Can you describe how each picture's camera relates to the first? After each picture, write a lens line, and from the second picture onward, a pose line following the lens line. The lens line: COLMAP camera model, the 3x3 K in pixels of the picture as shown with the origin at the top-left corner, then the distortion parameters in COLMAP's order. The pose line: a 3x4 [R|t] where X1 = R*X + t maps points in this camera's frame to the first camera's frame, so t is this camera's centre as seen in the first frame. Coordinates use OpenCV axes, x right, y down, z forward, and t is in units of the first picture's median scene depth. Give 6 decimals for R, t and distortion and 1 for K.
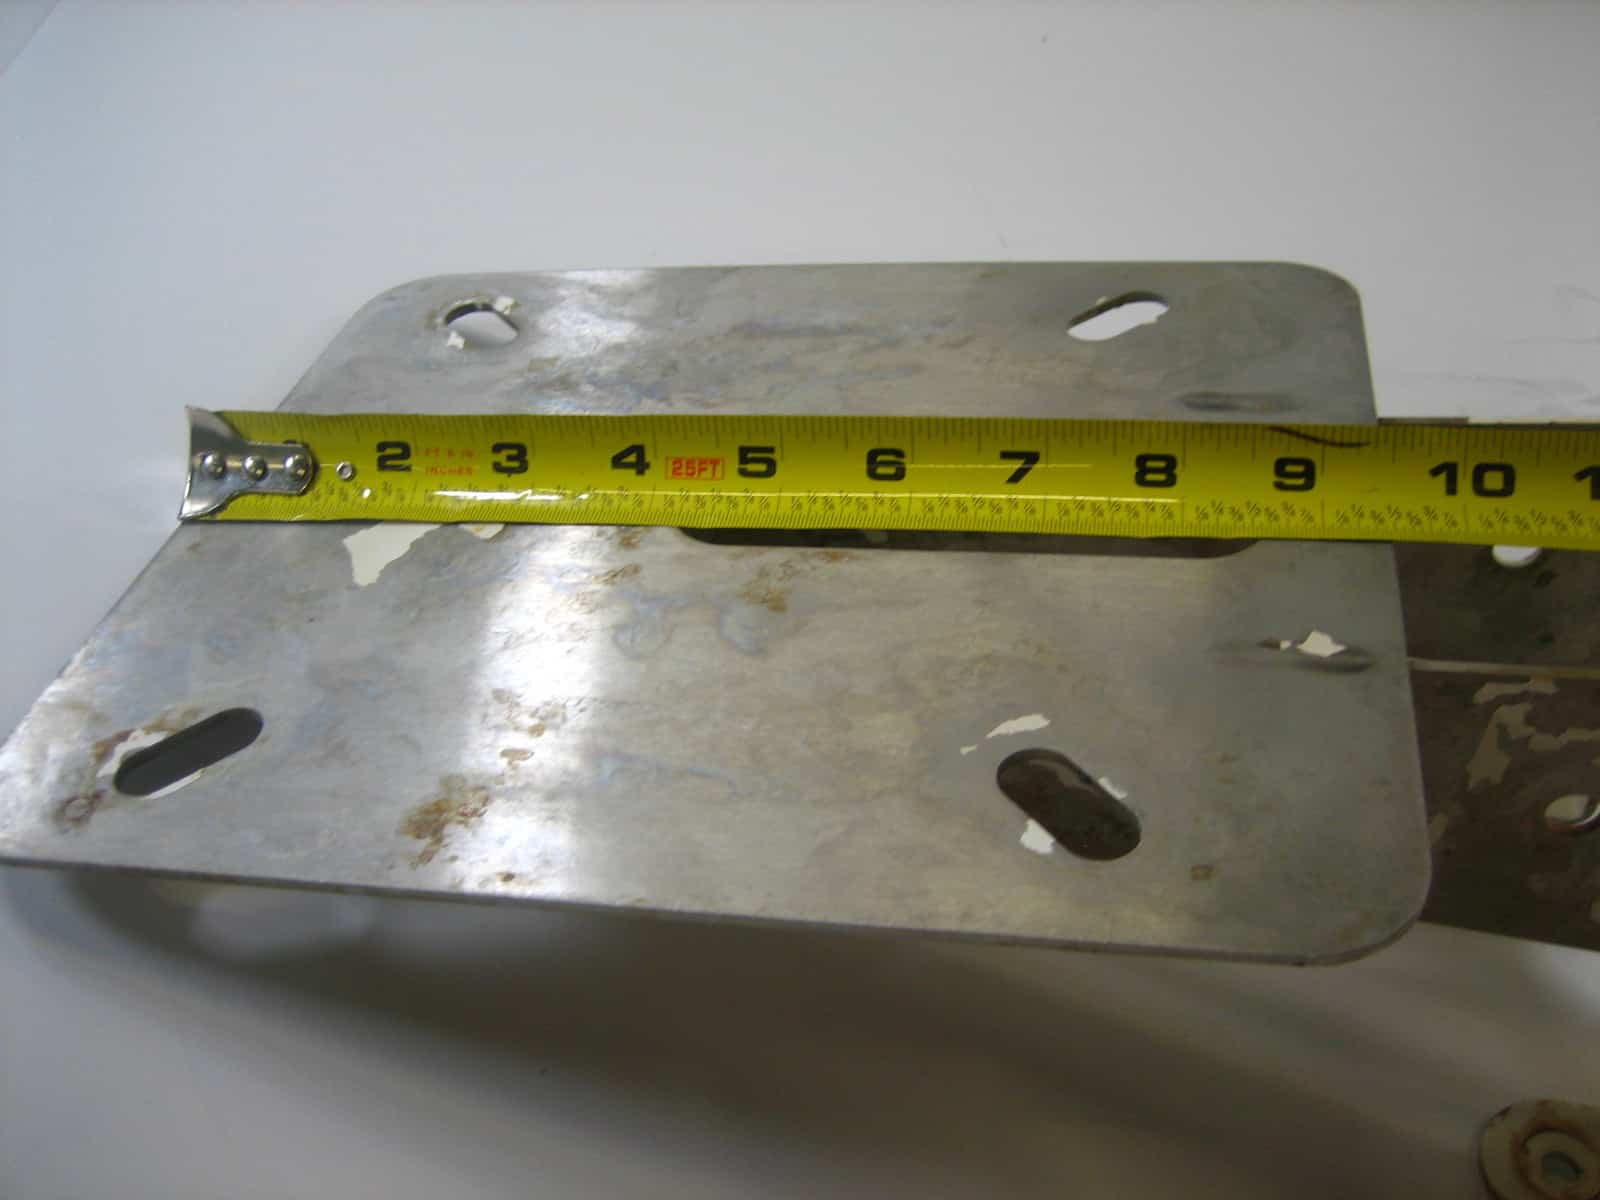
lens RADIAL K [[1656.1, 0, 809.3], [0, 1656.1, 595.3], [0, 0, 1]] dist [-0.104502, 0.000000]
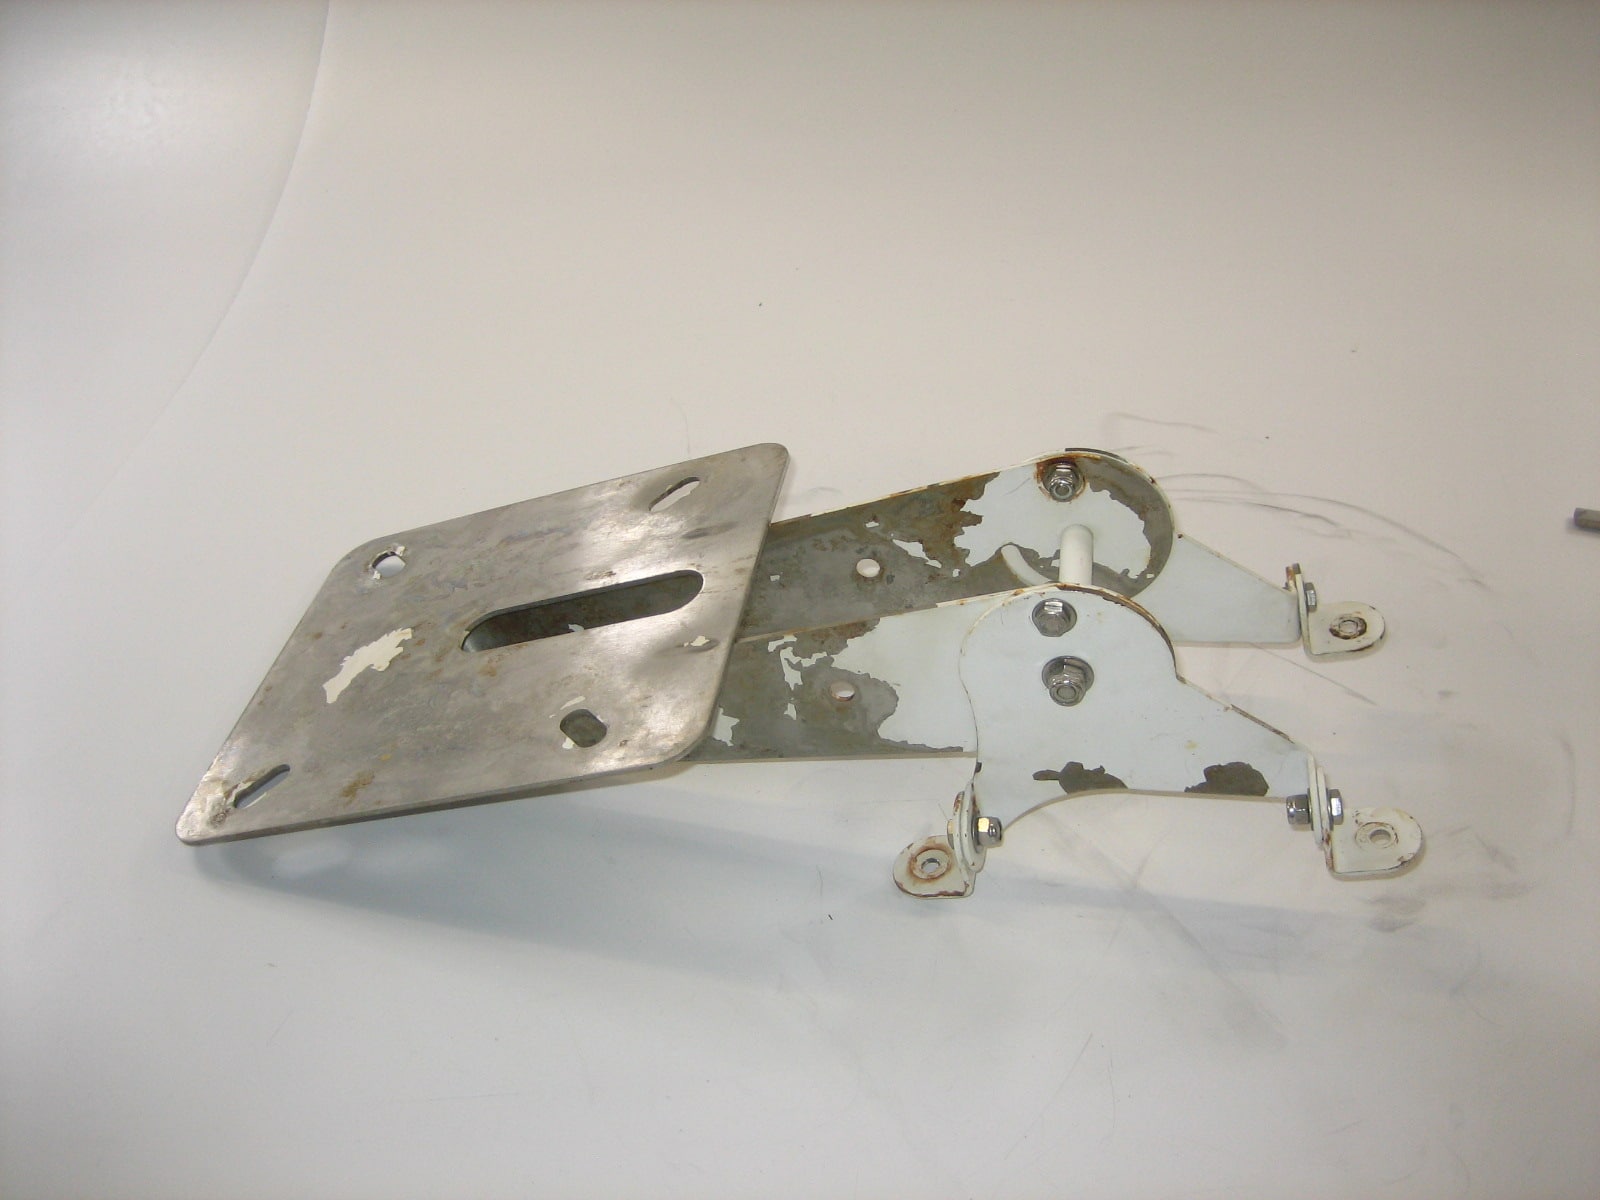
lens RADIAL K [[1656.1, 0, 795.7], [0, 1656.1, 601.0], [0, 0, 1]] dist [-0.104502, 0.000000]
pose [[0.967620, -0.215095, -0.132085, 0.700512], [0.208902, 0.976140, -0.059244, 0.129574], [0.141676, 0.029733, 0.989466, -1.176872]]
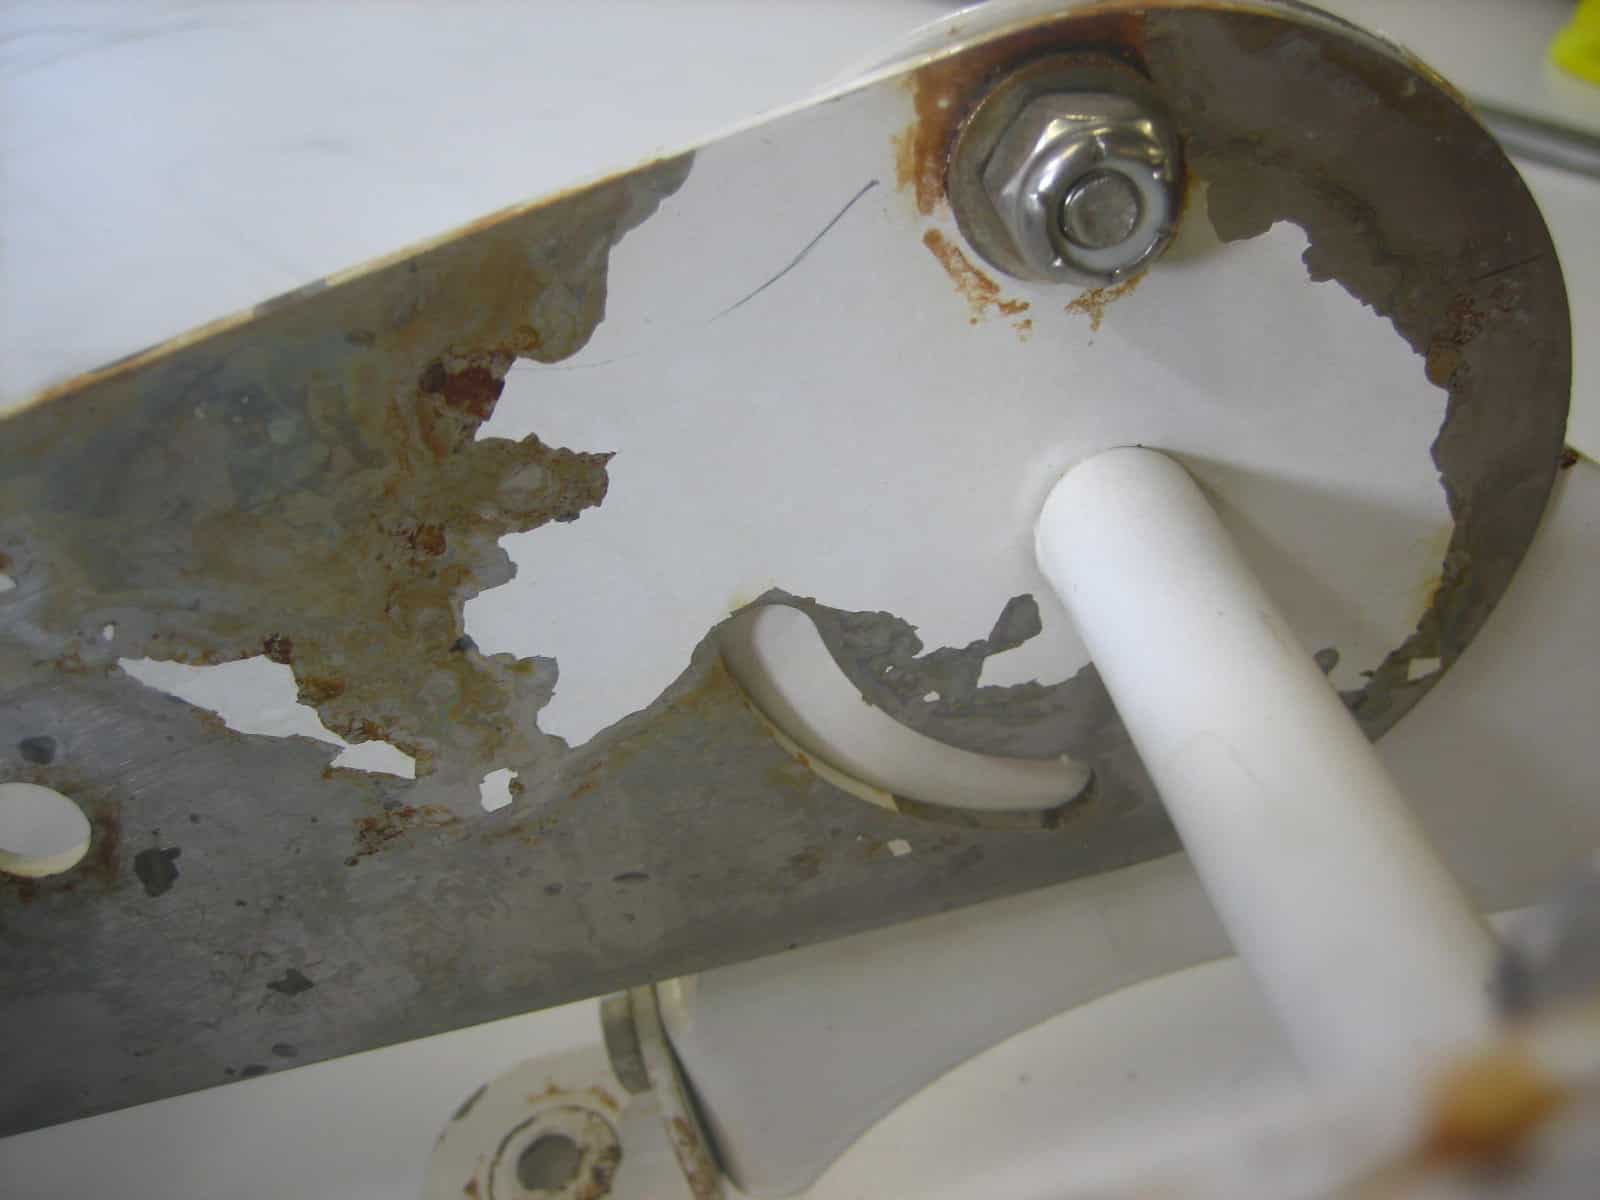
lens RADIAL K [[1656.1, 0, 804.0], [0, 1656.1, 601.1], [0, 0, 1]] dist [-0.104502, 0.000000]
pose [[0.925302, -0.341889, 0.164096, 0.641018], [0.353271, 0.934430, -0.045165, 0.002072], [-0.137895, 0.099762, 0.985410, 0.698283]]
